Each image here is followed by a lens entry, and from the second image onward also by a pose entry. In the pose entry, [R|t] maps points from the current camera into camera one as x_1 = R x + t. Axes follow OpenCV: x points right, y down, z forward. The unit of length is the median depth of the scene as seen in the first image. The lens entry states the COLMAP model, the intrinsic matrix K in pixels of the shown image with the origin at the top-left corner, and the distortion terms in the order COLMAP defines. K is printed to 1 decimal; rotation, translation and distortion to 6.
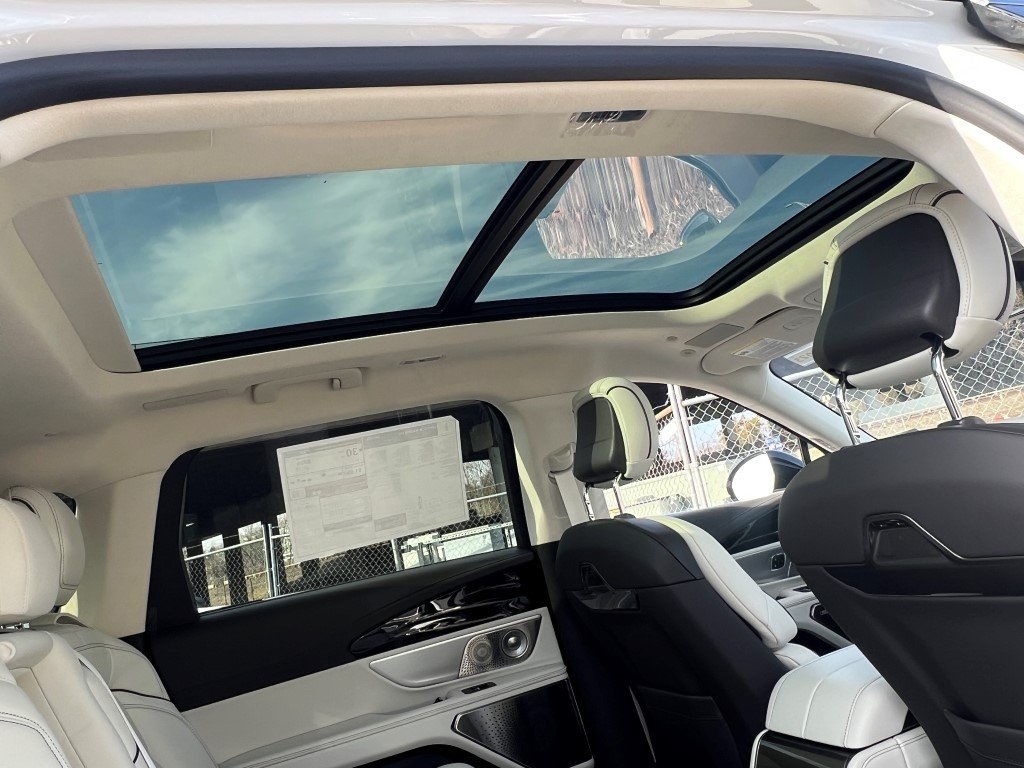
lens RADIAL K [[776.0, 0, 512.0], [0, 776.0, 384.0], [0, 0, 1]] dist [0.000734, -0.000362]
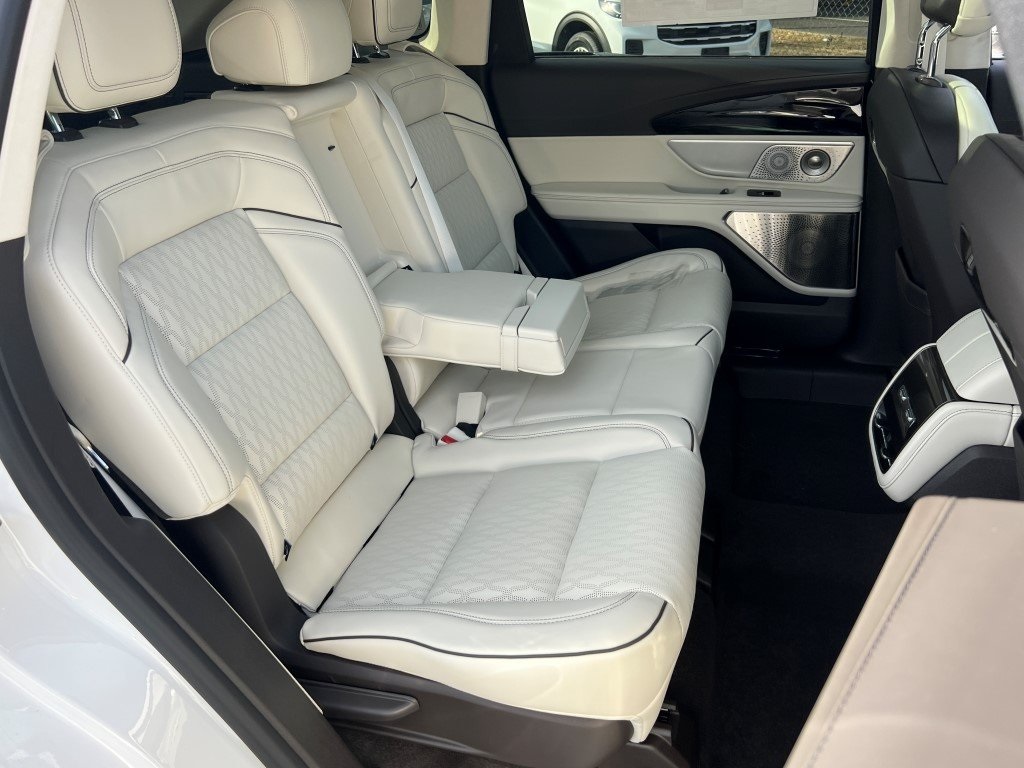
lens RADIAL K [[823.6, 0, 512.0], [0, 823.6, 384.0], [0, 0, 1]] dist [-0.004175, -0.006550]
pose [[0.814580, 0.414227, -0.406048, 0.246185], [-0.035026, 0.733870, 0.678386, -0.160145], [0.578992, -0.538378, 0.612305, 0.004001]]
